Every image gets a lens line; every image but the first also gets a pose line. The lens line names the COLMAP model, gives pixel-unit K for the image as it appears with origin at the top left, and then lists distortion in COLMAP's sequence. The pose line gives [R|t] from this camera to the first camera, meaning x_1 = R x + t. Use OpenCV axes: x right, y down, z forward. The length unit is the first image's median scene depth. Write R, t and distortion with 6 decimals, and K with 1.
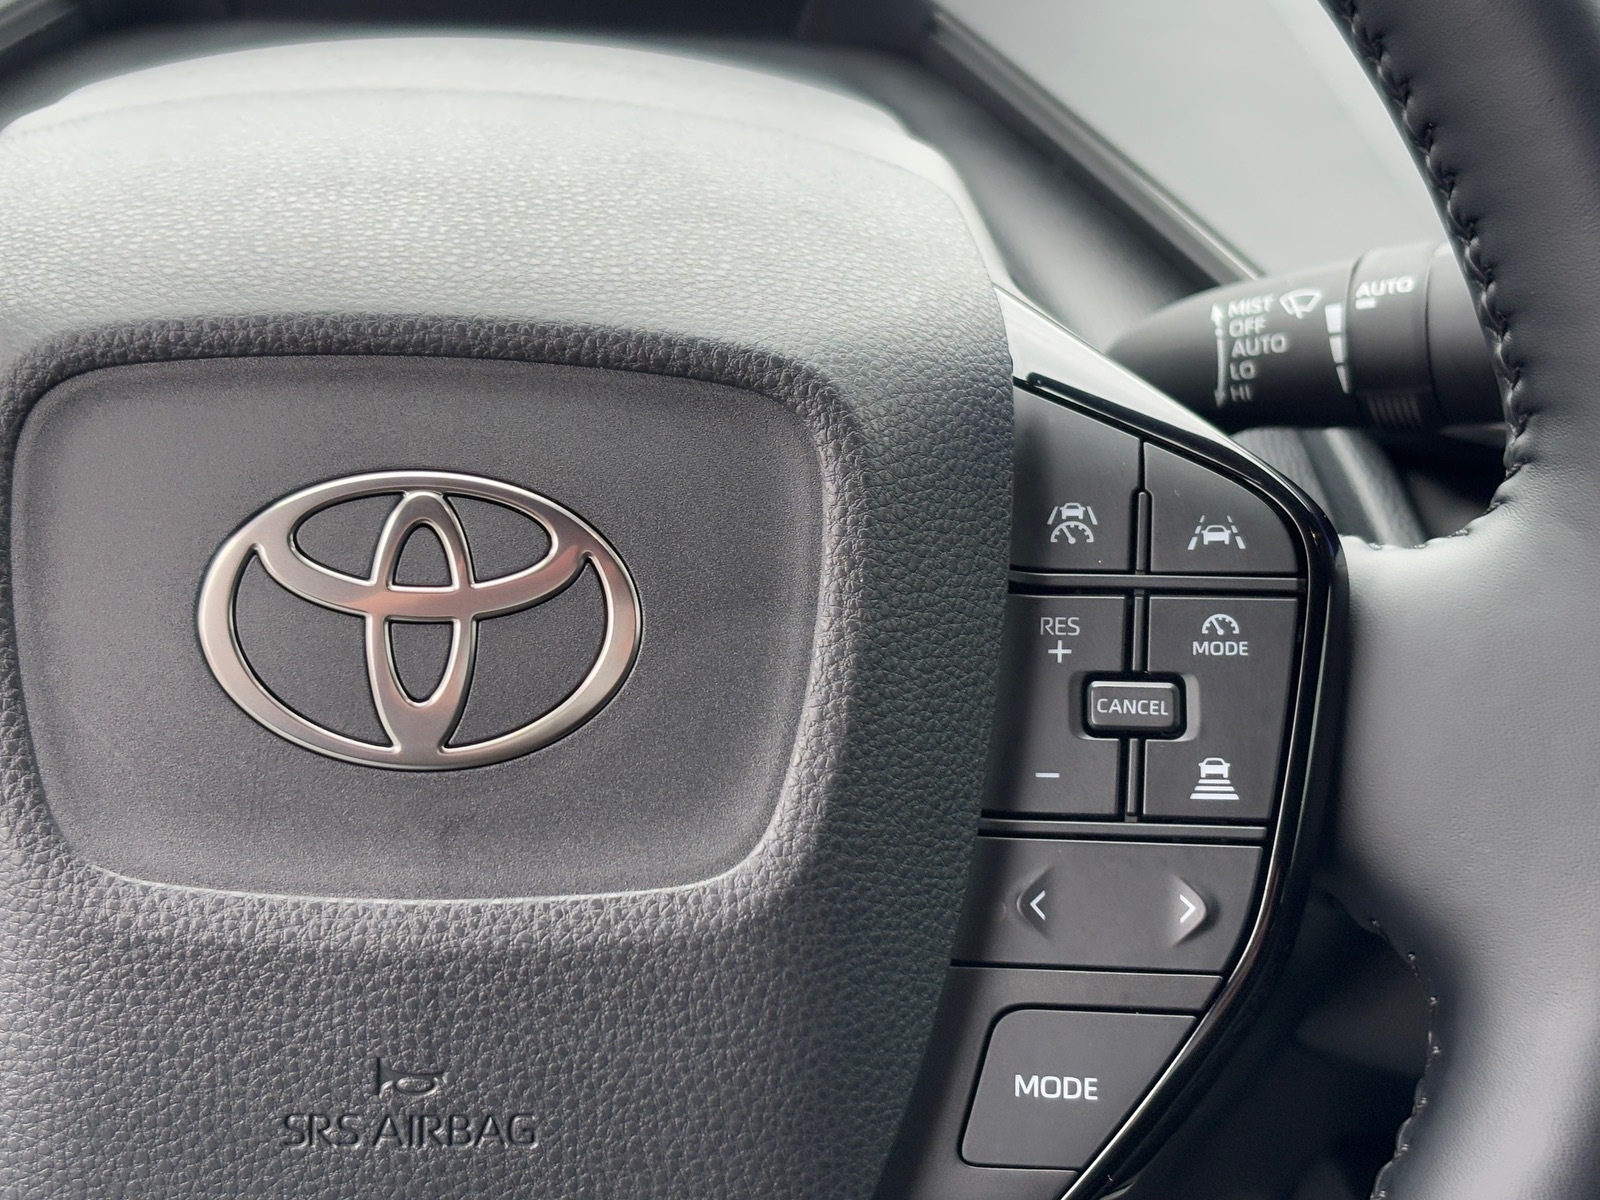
lens RADIAL K [[2610.8, 0, 798.8], [0, 2610.8, 649.4], [0, 0, 1]] dist [0.074574, 0.000000]
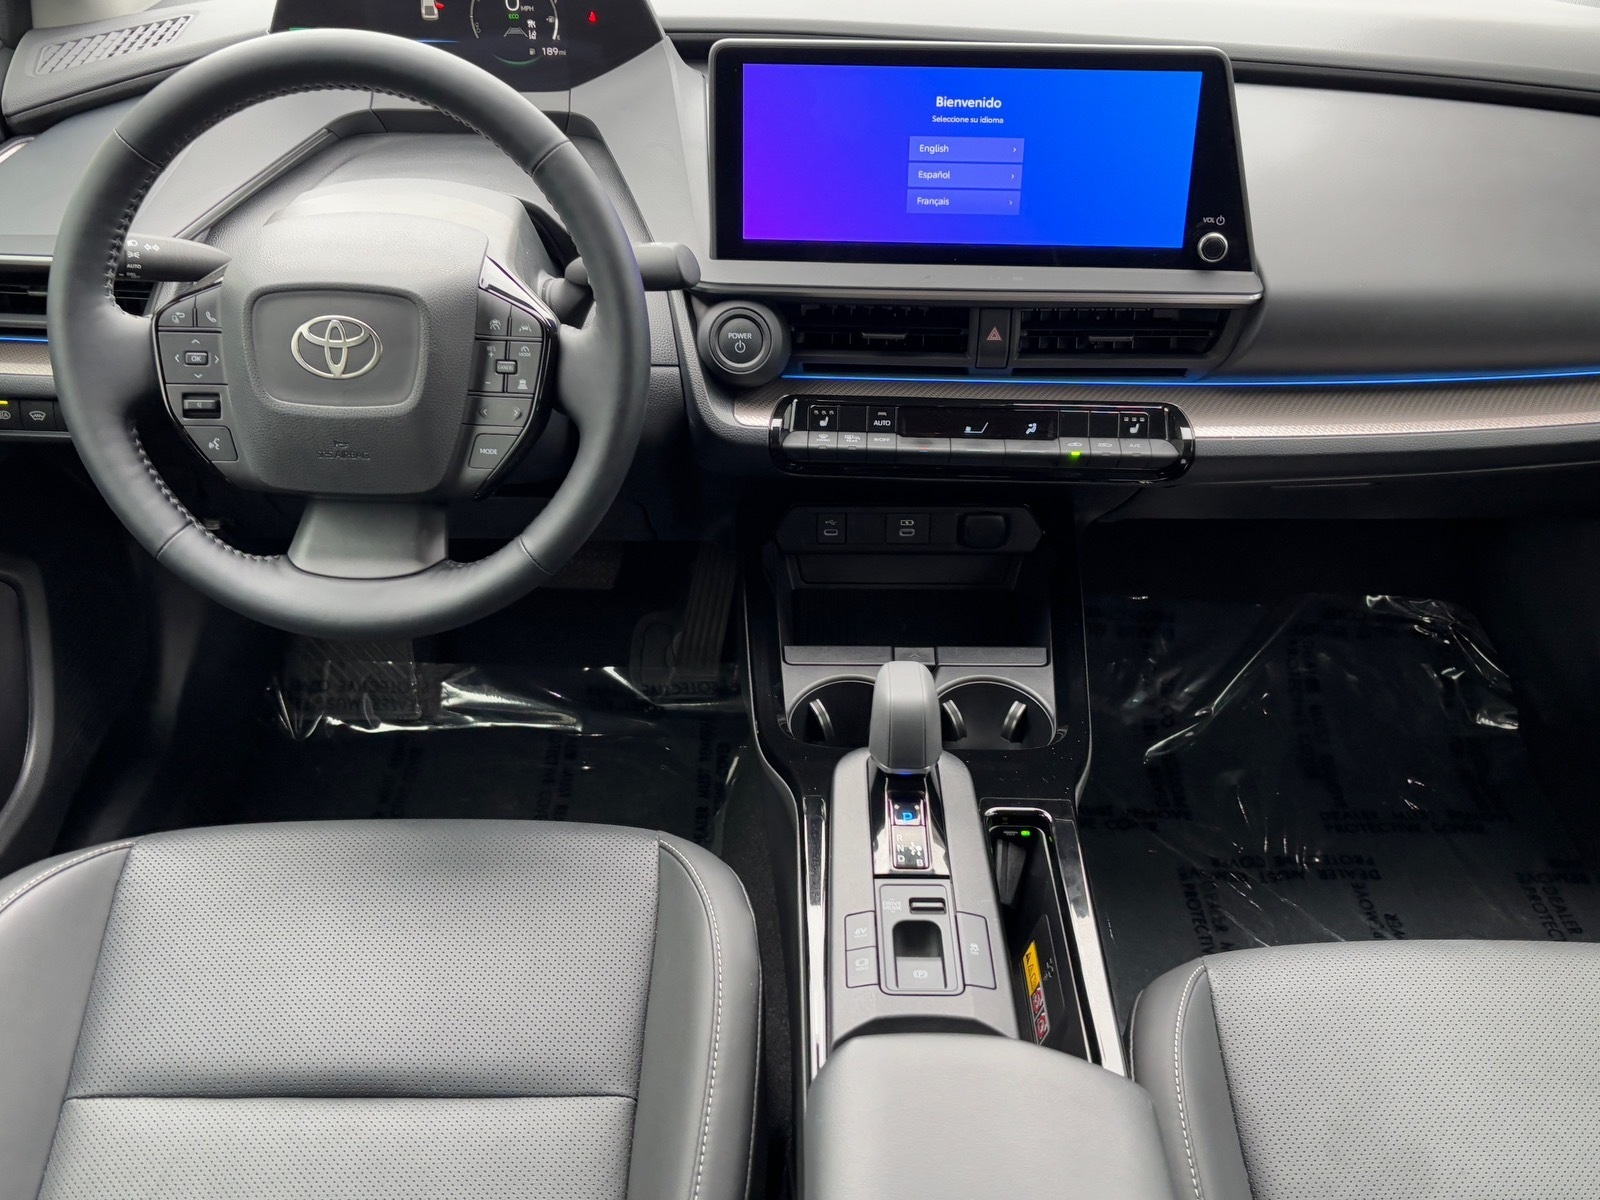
lens RADIAL K [[1483.3, 0, 796.6], [0, 1483.3, 613.9], [0, 0, 1]] dist [0.032737, 0.000000]
pose [[0.994118, 0.026159, -0.105097, 0.982188], [-0.004722, 0.979938, 0.199244, -0.080801], [0.108200, -0.197576, 0.974298, -1.651668]]
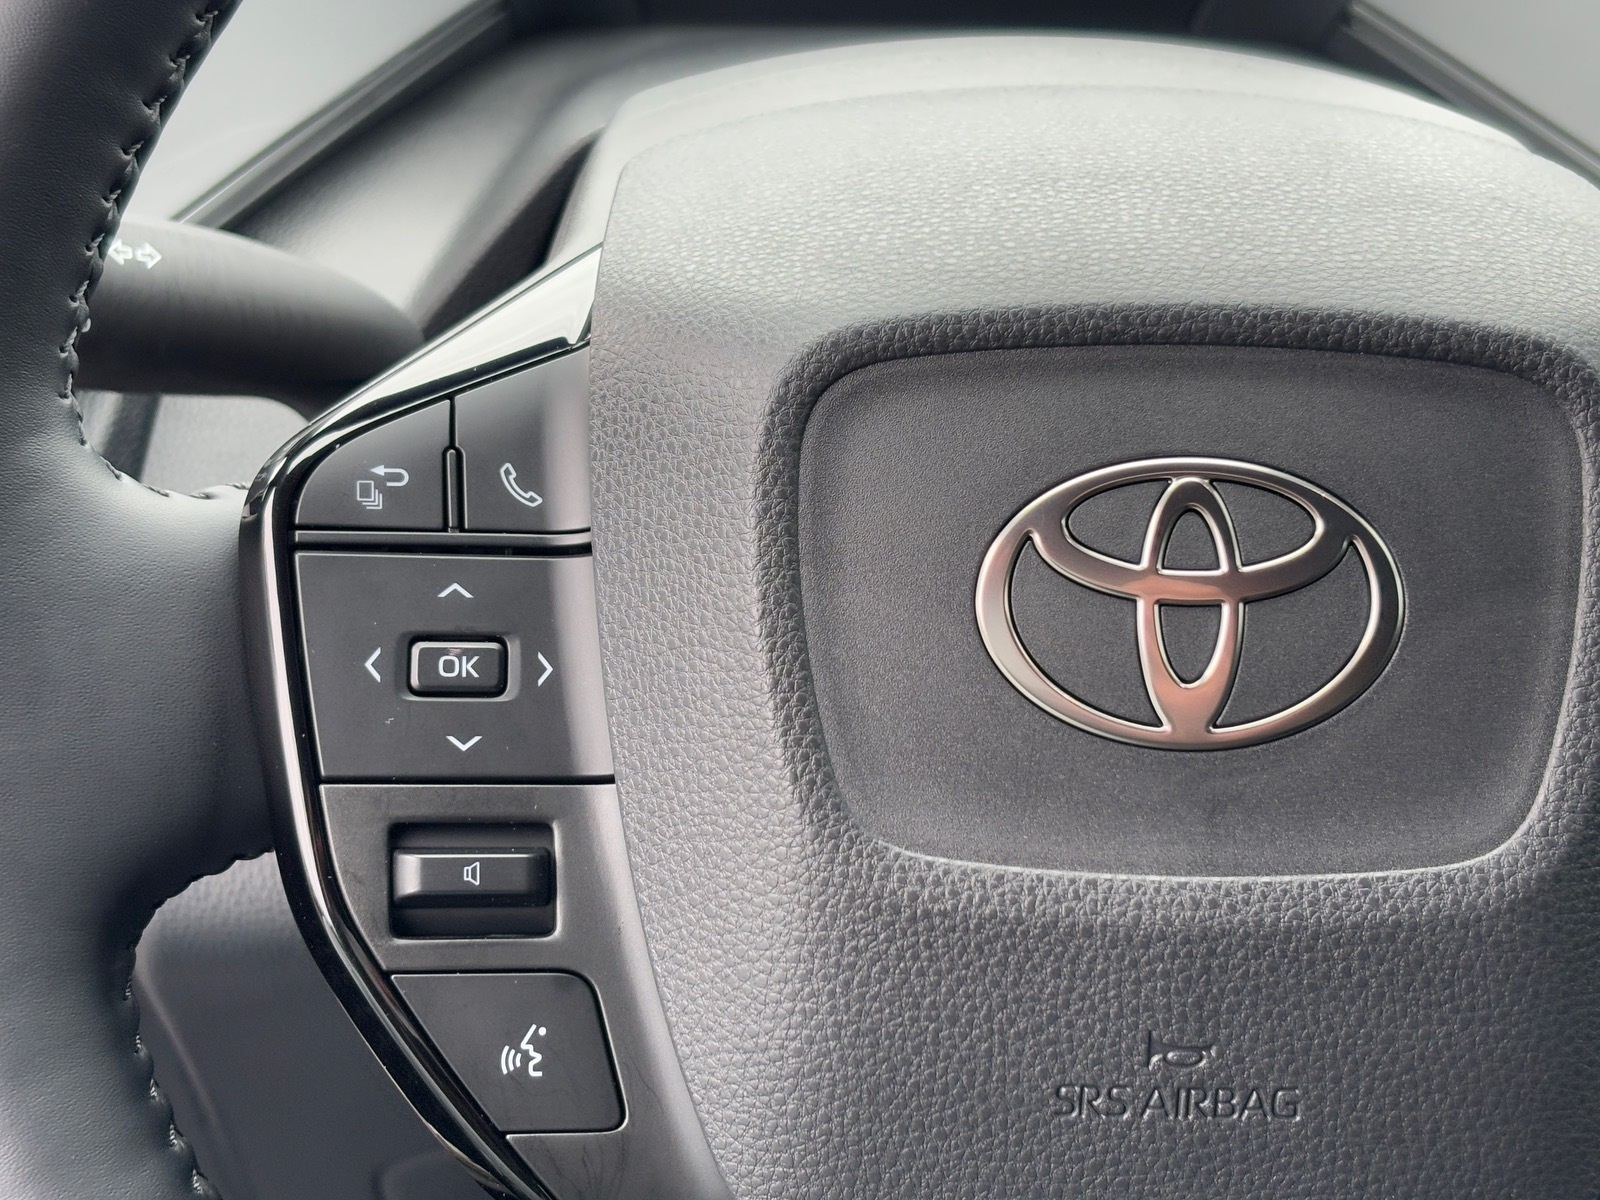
lens RADIAL K [[2610.8, 0, 779.8], [0, 2610.8, 655.5], [0, 0, 1]] dist [0.074574, 0.000000]
pose [[0.998134, -0.003651, -0.060953, -0.238352], [0.003690, 0.999993, 0.000538, 0.007956], [0.060950, -0.000762, 0.998141, -0.029386]]
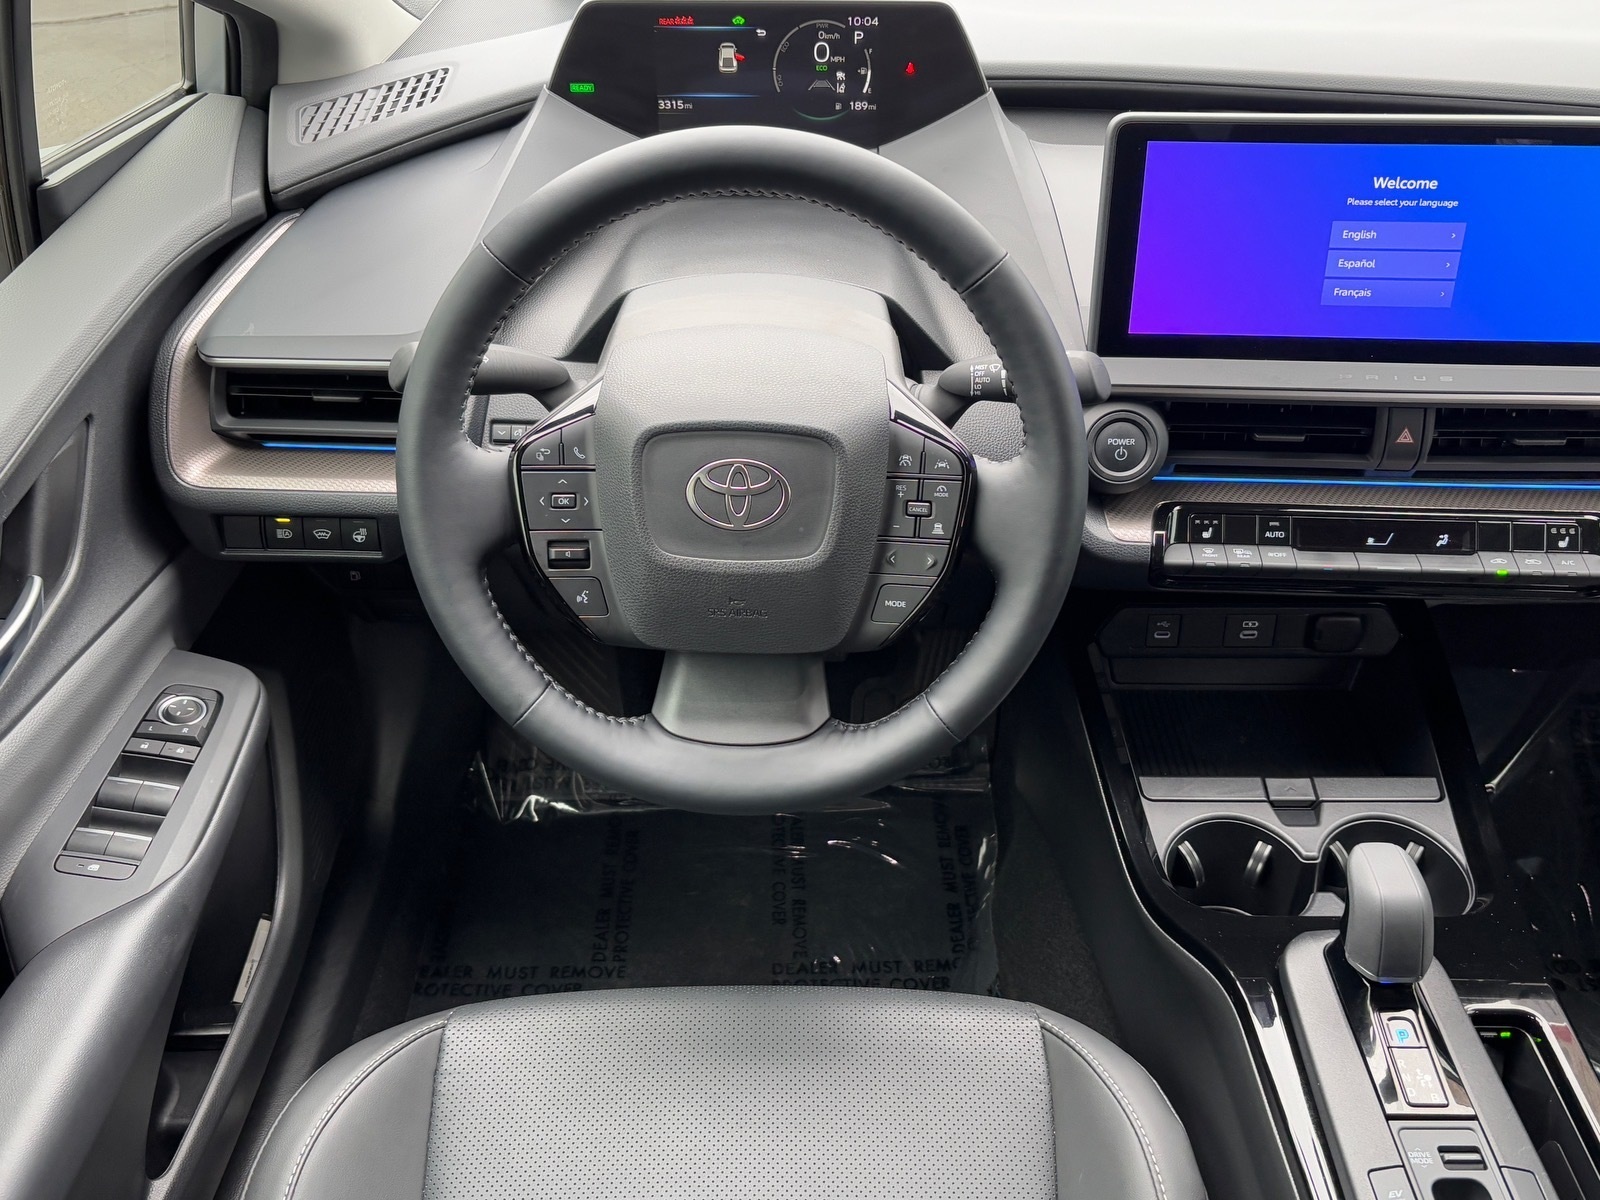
lens RADIAL K [[1483.3, 0, 806.9], [0, 1483.3, 581.5], [0, 0, 1]] dist [0.032737, 0.000000]
pose [[0.994636, 0.021778, -0.101120, 0.203558], [0.000090, 0.977401, 0.211395, -0.369434], [0.103439, -0.210270, 0.972156, -1.295196]]
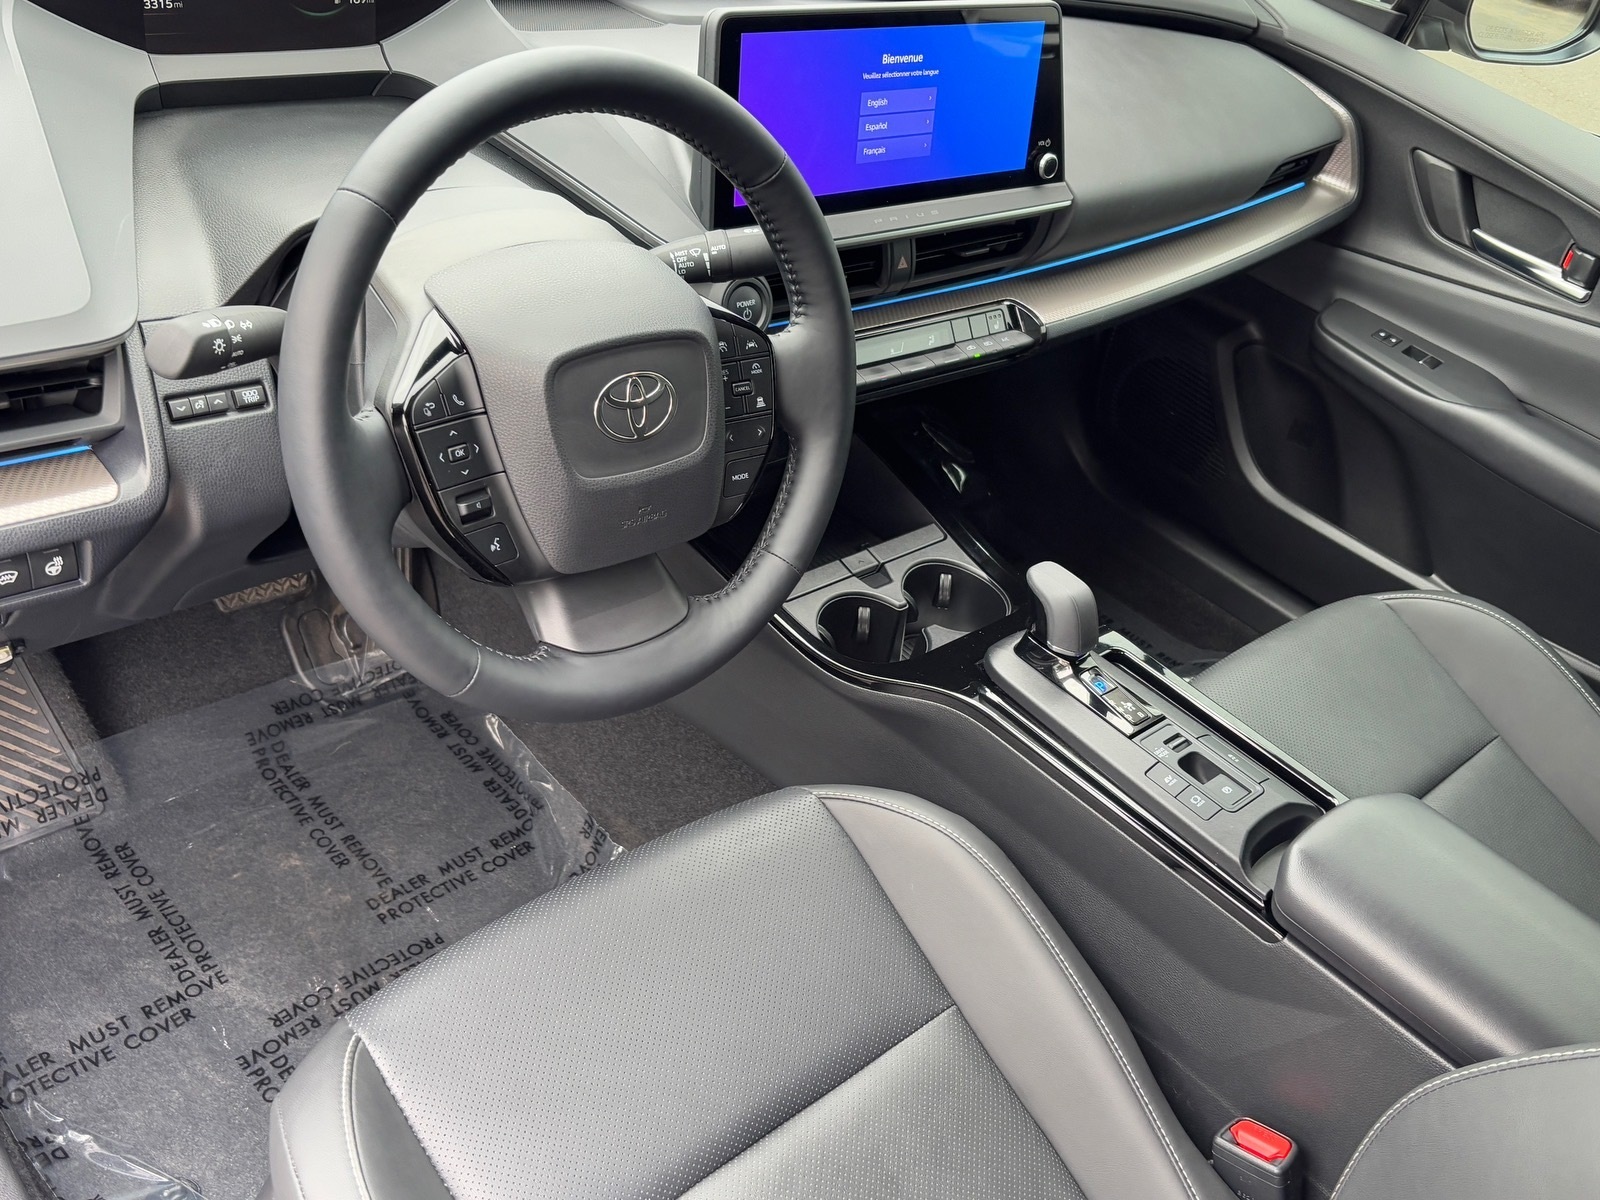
lens RADIAL K [[1483.3, 0, 804.7], [0, 1483.3, 608.7], [0, 0, 1]] dist [0.032737, 0.000000]
pose [[0.788868, -0.269561, 0.552290, -1.362200], [0.072413, 0.933182, 0.352035, -0.540427], [-0.610281, -0.237716, 0.755677, -1.110537]]
